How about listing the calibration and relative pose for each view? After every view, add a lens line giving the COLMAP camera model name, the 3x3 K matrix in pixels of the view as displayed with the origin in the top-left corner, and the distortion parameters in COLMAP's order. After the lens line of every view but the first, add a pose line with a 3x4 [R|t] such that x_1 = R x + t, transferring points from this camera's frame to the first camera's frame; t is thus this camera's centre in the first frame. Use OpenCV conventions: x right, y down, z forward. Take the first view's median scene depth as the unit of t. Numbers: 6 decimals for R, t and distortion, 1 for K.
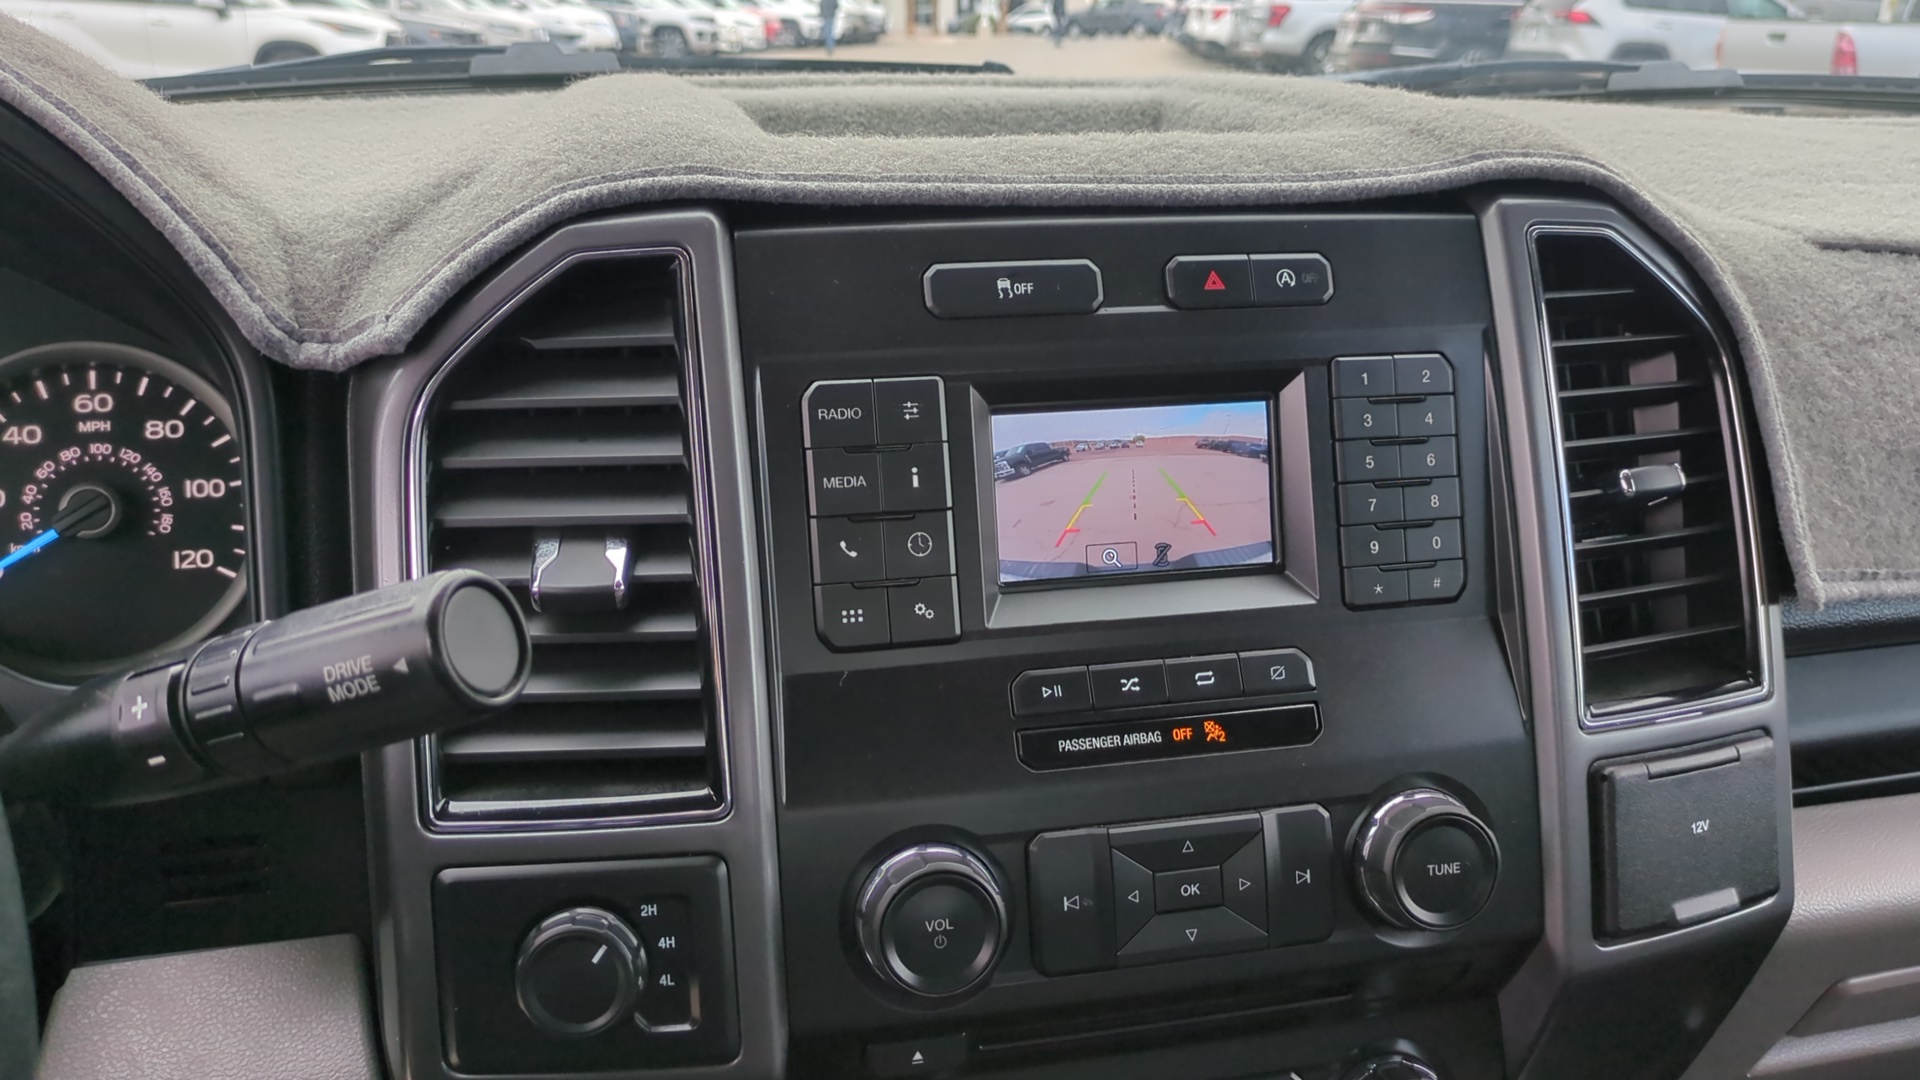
lens RADIAL K [[1647.5, 0, 976.4], [0, 1647.5, 541.7], [0, 0, 1]] dist [0.069853, -0.089517]
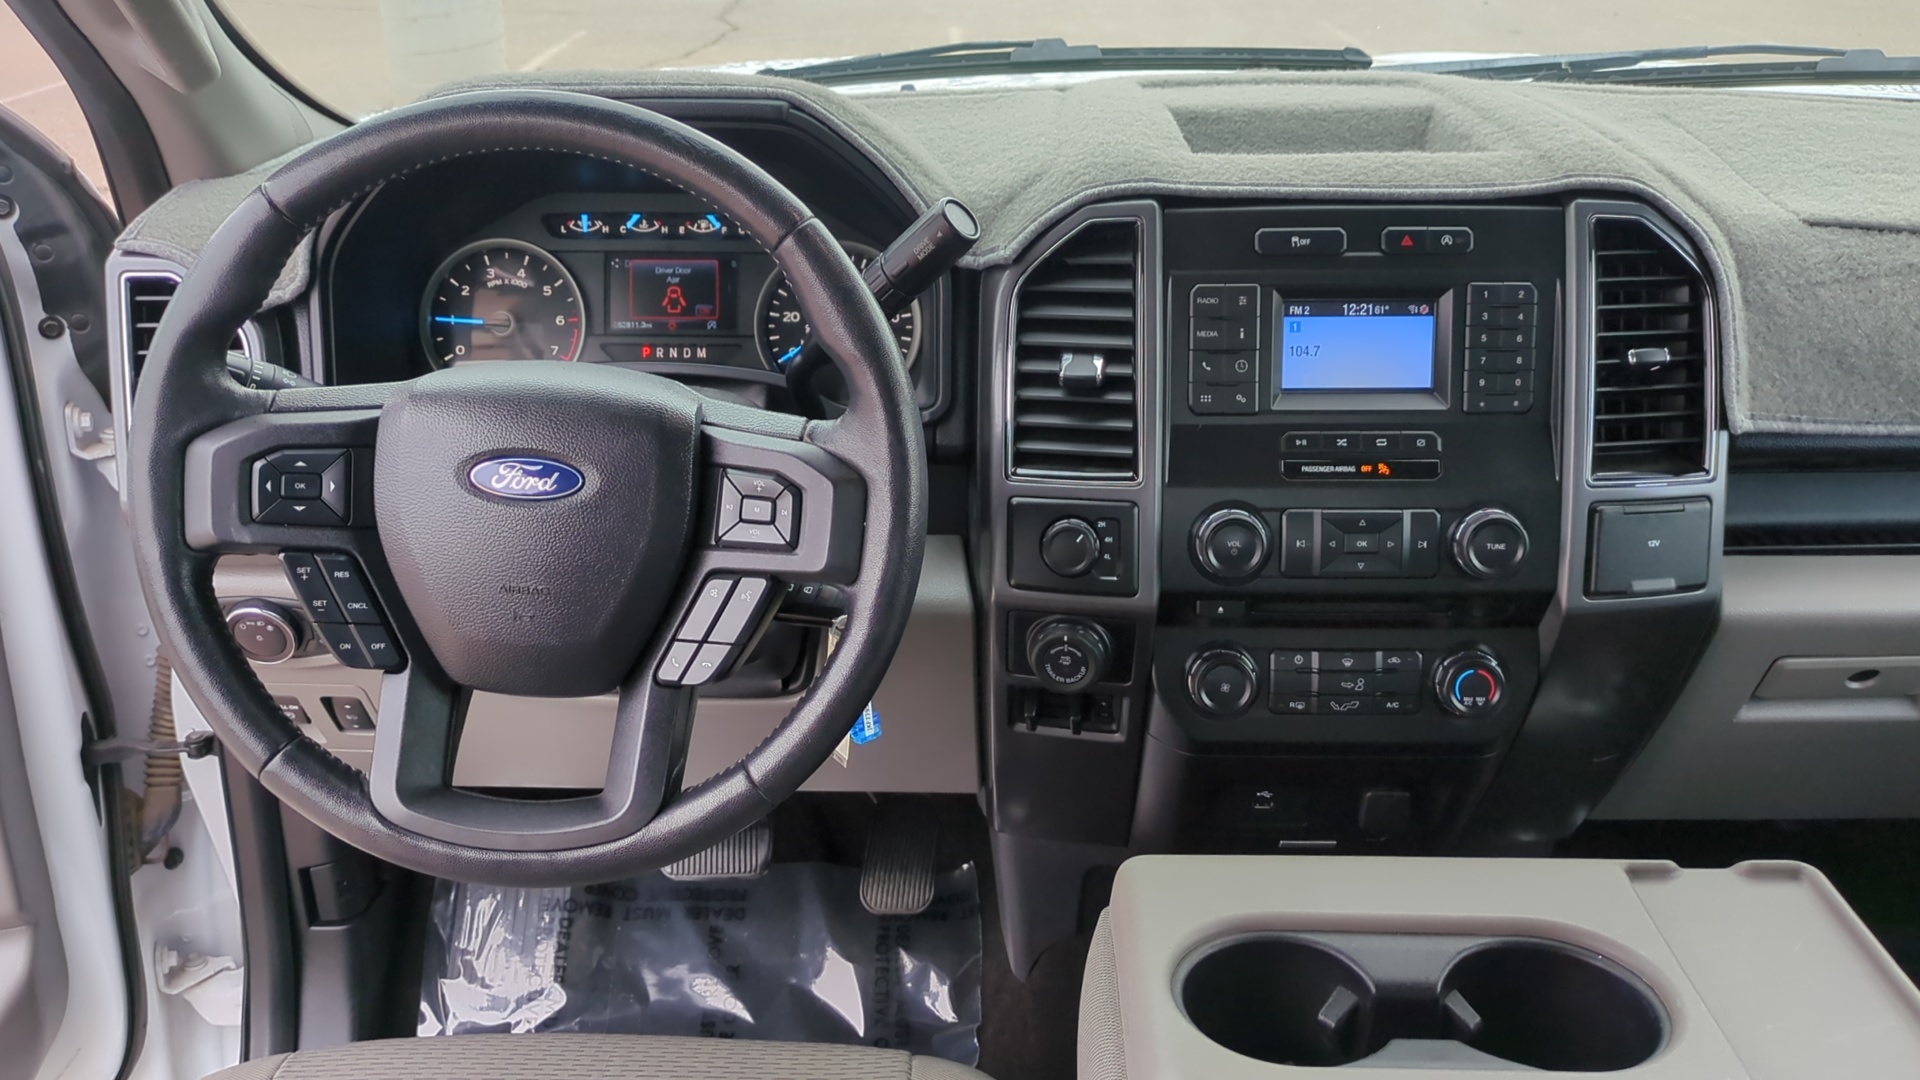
lens RADIAL K [[1647.5, 0, 967.3], [0, 1647.5, 544.5], [0, 0, 1]] dist [0.069853, -0.089517]
pose [[0.966729, 0.089309, -0.239705, 0.137334], [-0.064720, 0.991979, 0.108577, 0.019028], [0.247479, -0.089450, 0.964755, -1.014339]]
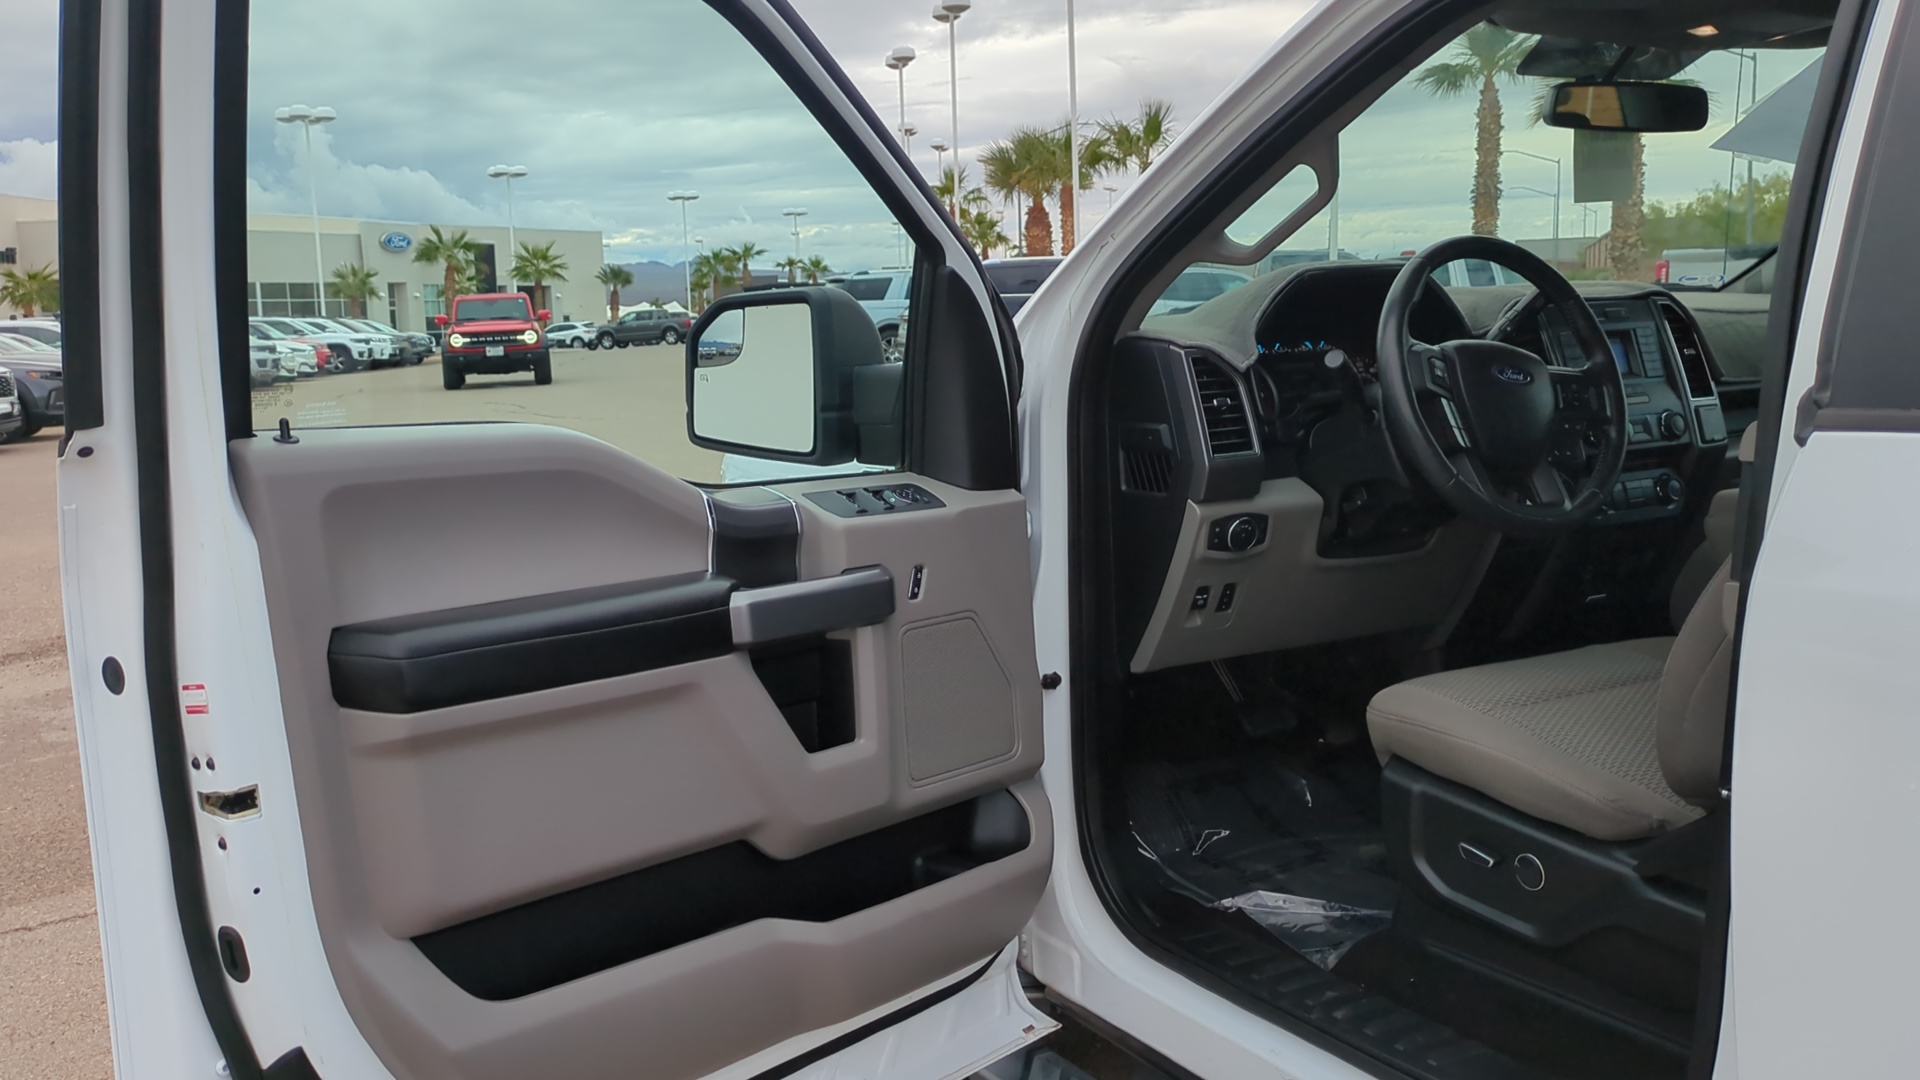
lens RADIAL K [[1647.5, 0, 977.6], [0, 1647.5, 539.9], [0, 0, 1]] dist [0.069853, -0.089517]
pose [[0.956227, -0.088492, 0.278923, -2.962158], [0.136032, 0.978351, -0.155961, 0.969951], [-0.259084, 0.187076, 0.947564, -2.927482]]
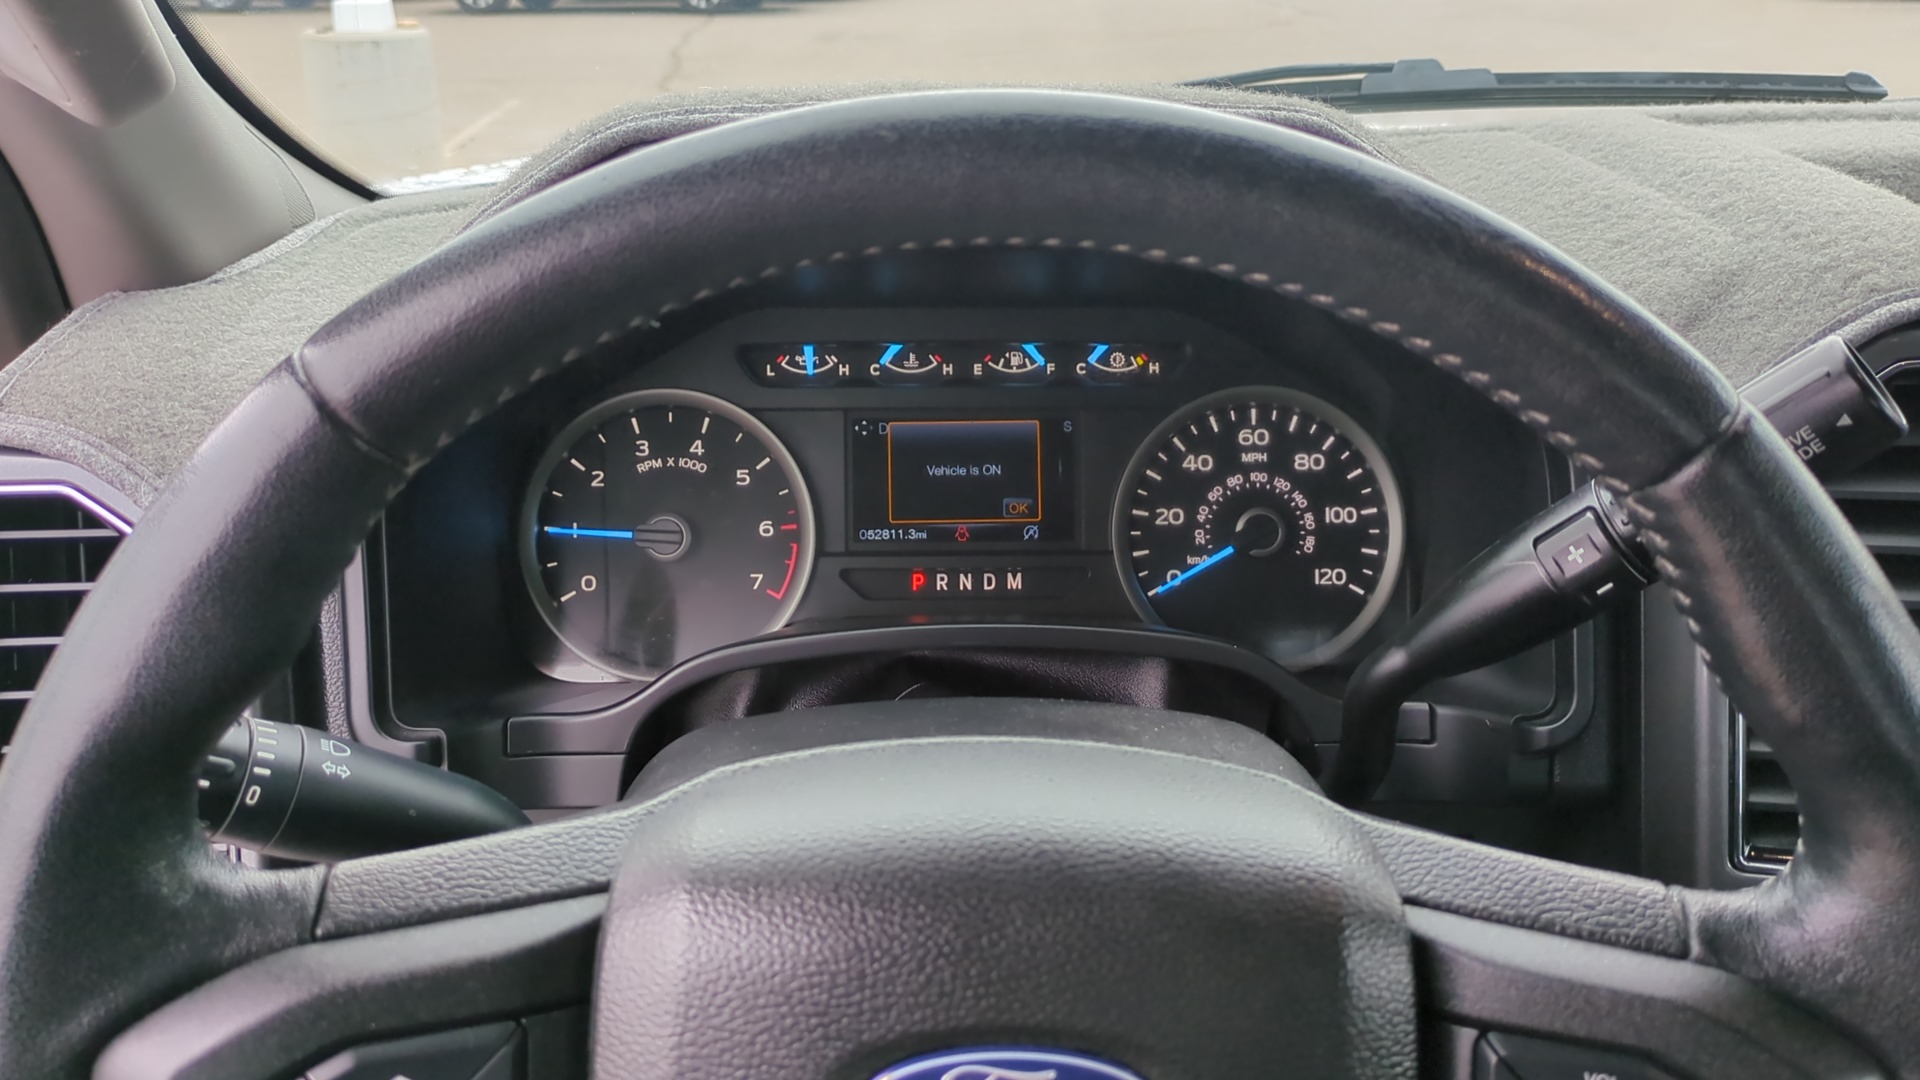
lens RADIAL K [[1647.5, 0, 975.7], [0, 1647.5, 527.0], [0, 0, 1]] dist [0.069853, -0.089517]
pose [[0.979023, 0.062711, -0.193860, -0.549018], [-0.052731, 0.997025, 0.056221, -0.083818], [0.196809, -0.044819, 0.979417, -0.183864]]
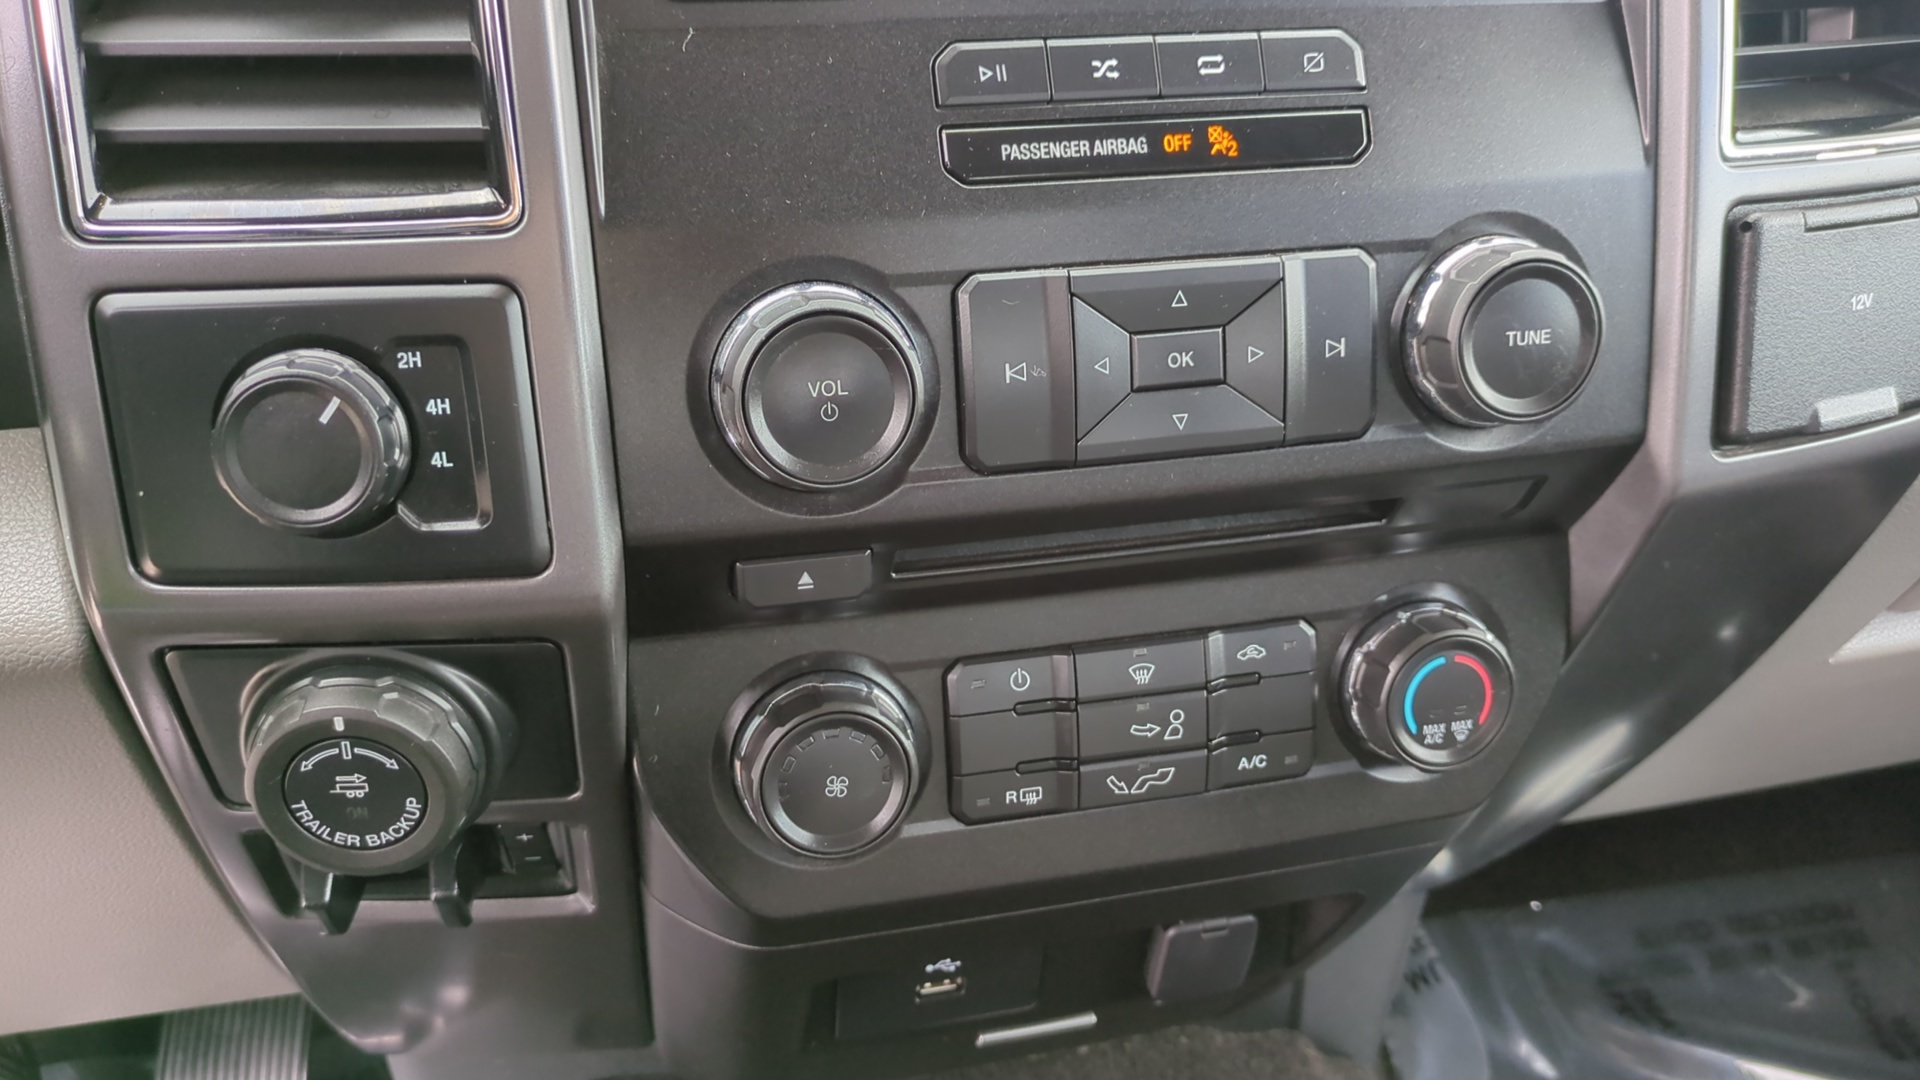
lens RADIAL K [[1647.5, 0, 973.3], [0, 1647.5, 540.3], [0, 0, 1]] dist [0.069853, -0.089517]
pose [[0.999870, 0.005165, 0.015301, 0.025846], [-0.007870, 0.983199, 0.182369, 0.145703], [-0.014102, -0.182466, 0.983111, 0.256255]]
